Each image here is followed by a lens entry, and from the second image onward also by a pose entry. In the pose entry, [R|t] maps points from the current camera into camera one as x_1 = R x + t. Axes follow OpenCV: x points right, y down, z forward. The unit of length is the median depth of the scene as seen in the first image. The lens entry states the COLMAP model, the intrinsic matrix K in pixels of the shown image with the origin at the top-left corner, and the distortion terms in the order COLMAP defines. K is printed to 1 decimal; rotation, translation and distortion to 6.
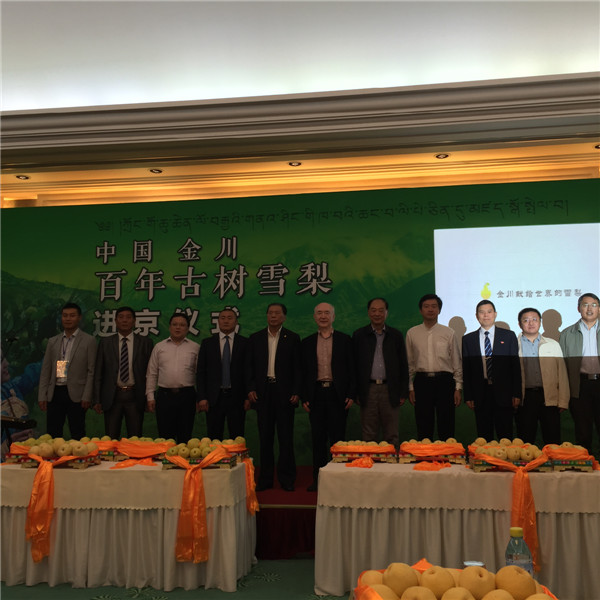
lens RADIAL K [[670.2, 0, 298.0], [0, 670.2, 300.0], [0, 0, 1]] dist [0.060990, 0.000000]
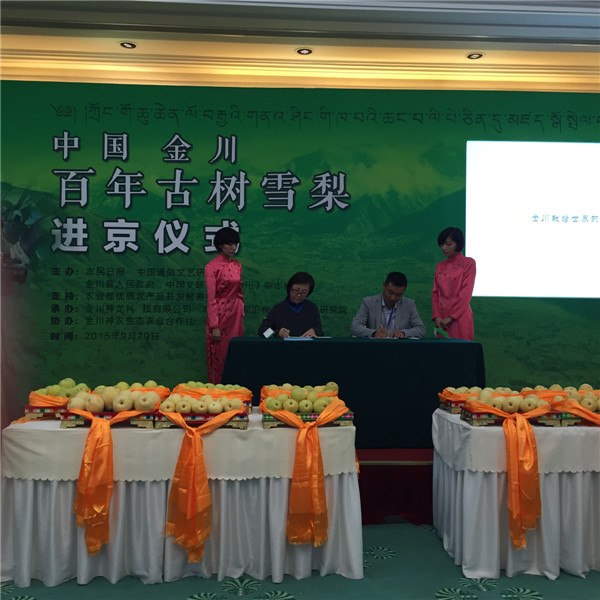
lens RADIAL K [[670.2, 0, 301.7], [0, 670.2, 299.2], [0, 0, 1]] dist [0.060990, 0.000000]
pose [[0.979645, 0.017062, 0.200009, -0.184279], [-0.039436, 0.993323, 0.108420, 0.013660], [-0.196824, -0.114101, 0.973777, 0.159012]]
